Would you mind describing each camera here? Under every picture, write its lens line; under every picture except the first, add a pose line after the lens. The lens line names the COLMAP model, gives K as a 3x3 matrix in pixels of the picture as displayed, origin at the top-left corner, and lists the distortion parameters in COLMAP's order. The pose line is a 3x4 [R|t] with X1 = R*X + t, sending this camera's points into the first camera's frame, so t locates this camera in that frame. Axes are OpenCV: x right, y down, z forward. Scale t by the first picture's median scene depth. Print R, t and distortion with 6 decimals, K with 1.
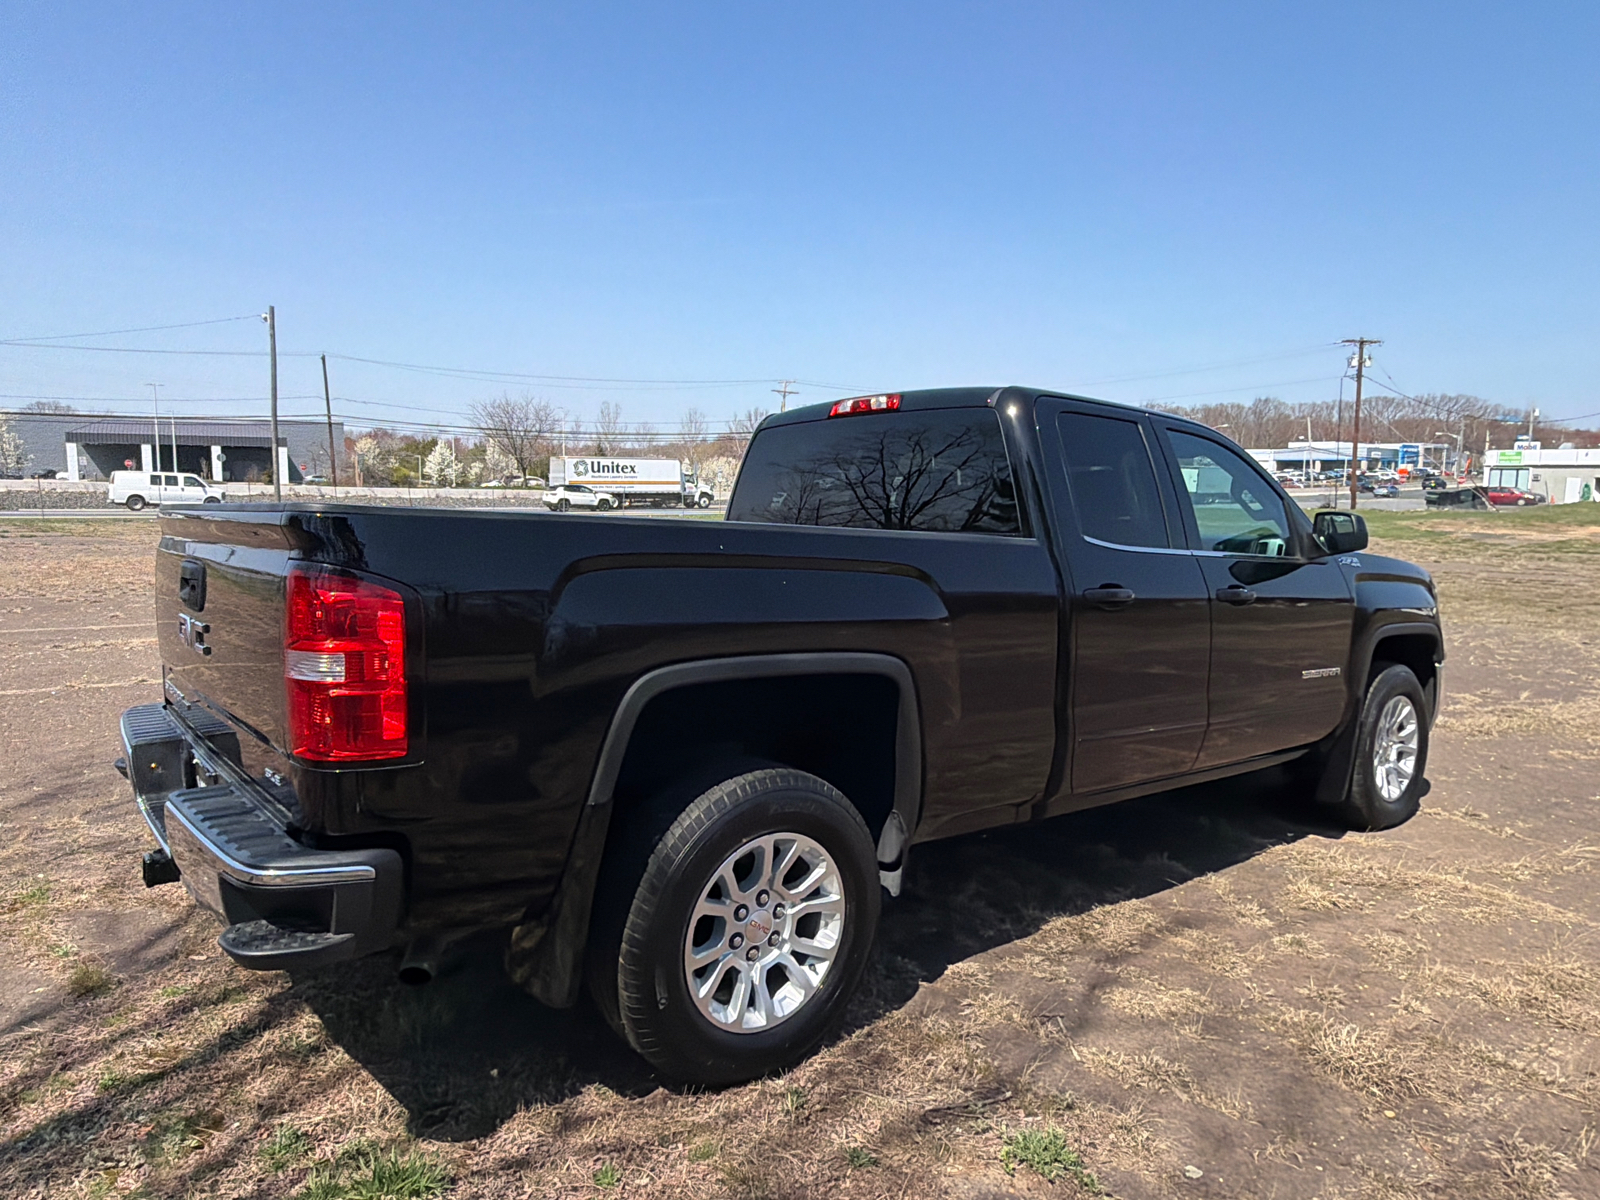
lens RADIAL K [[1020.4, 0, 793.6], [0, 1020.4, 599.9], [0, 0, 1]] dist [-0.000539, 0.001893]
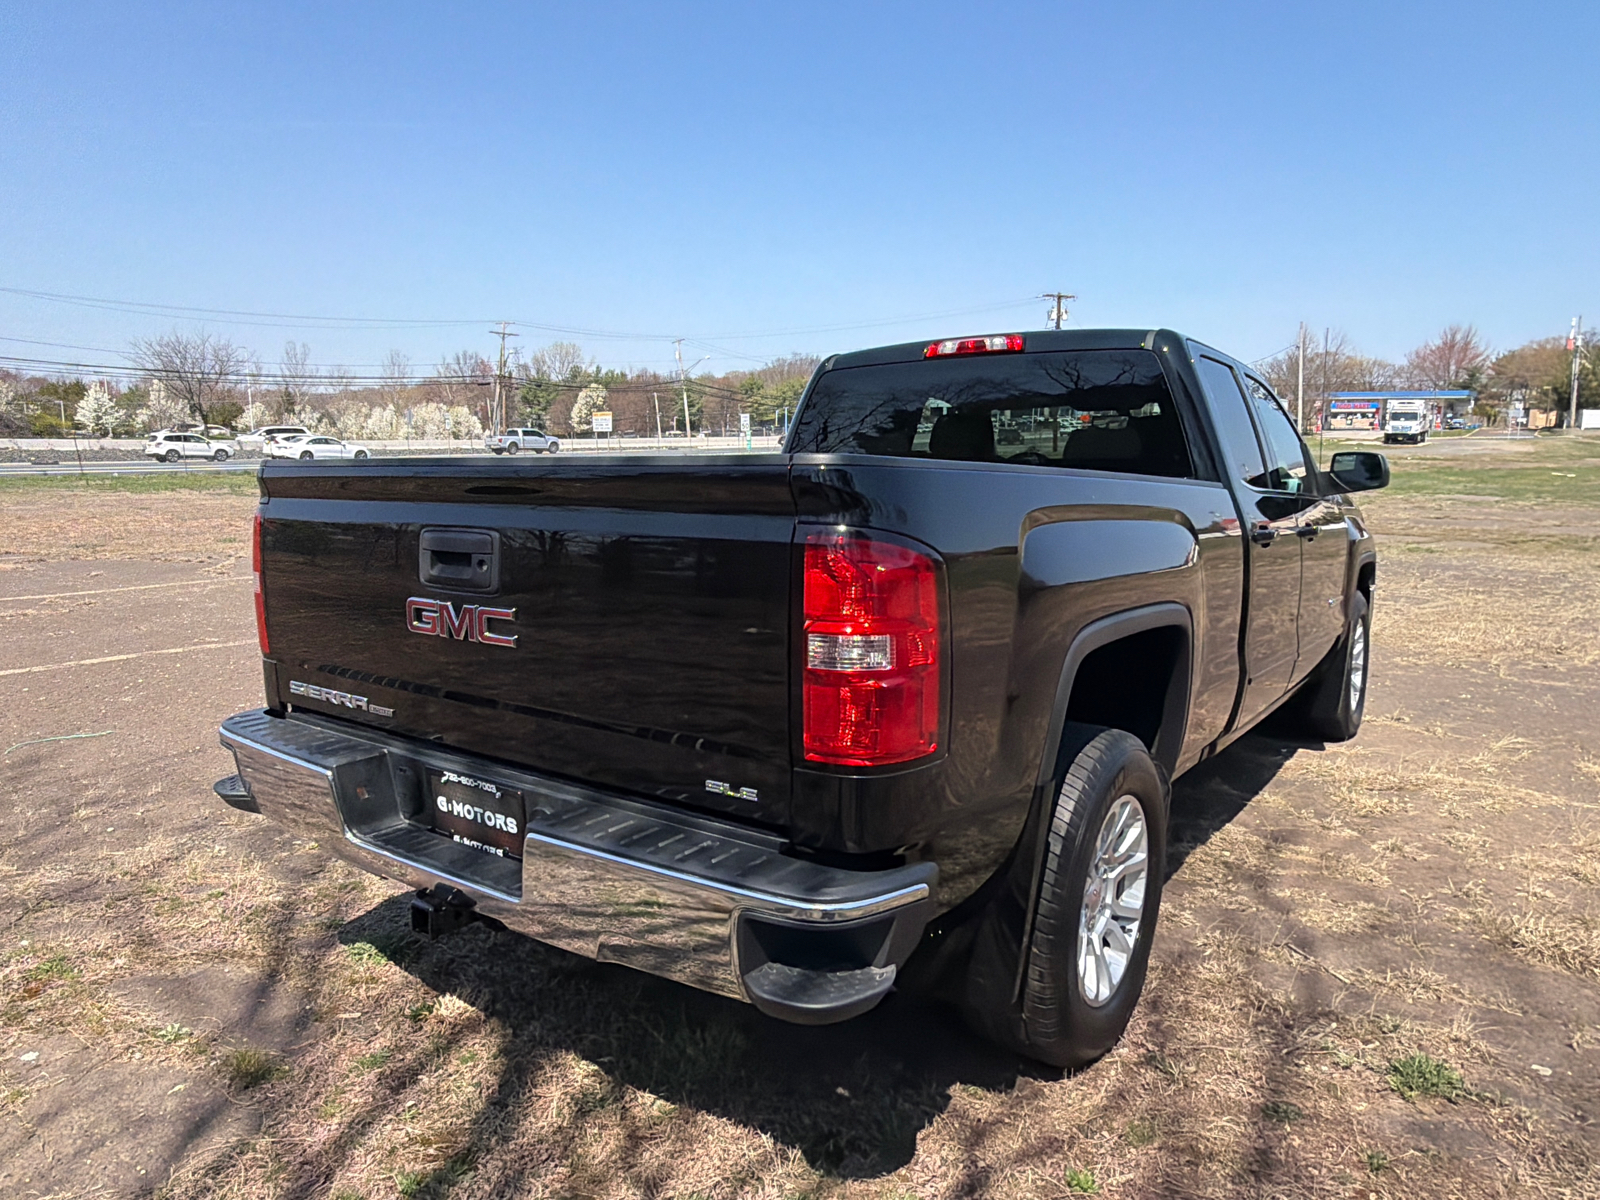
lens RADIAL K [[1020.4, 0, 797.7], [0, 1020.4, 607.3], [0, 0, 1]] dist [-0.000539, 0.001893]
pose [[0.965066, -0.051185, 0.256958, -0.329155], [0.036022, 0.997339, 0.063375, -0.012141], [-0.259518, -0.051905, 0.964342, 0.100706]]
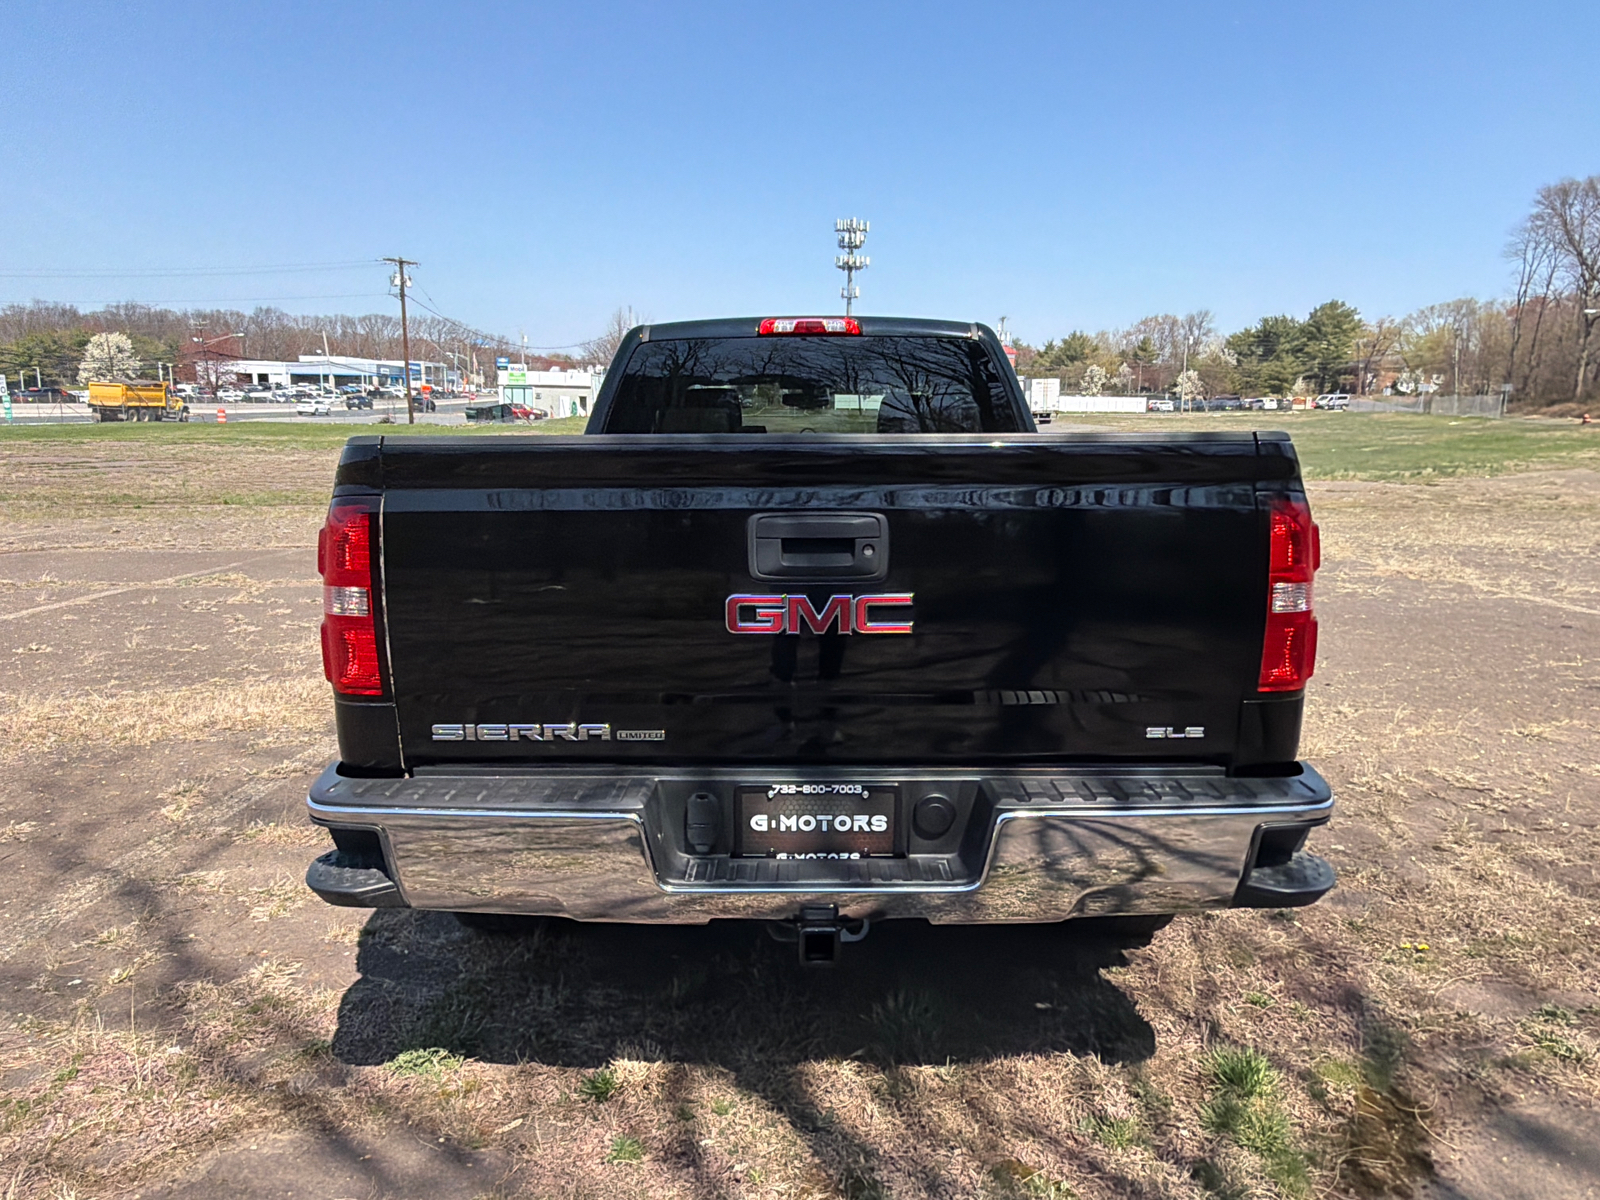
lens RADIAL K [[1020.4, 0, 810.7], [0, 1020.4, 602.4], [0, 0, 1]] dist [-0.000539, 0.001893]
pose [[0.641899, -0.139044, 0.754077, -0.733134], [0.075384, 0.990101, 0.118394, -0.041112], [-0.763075, -0.019152, 0.646027, 0.350733]]
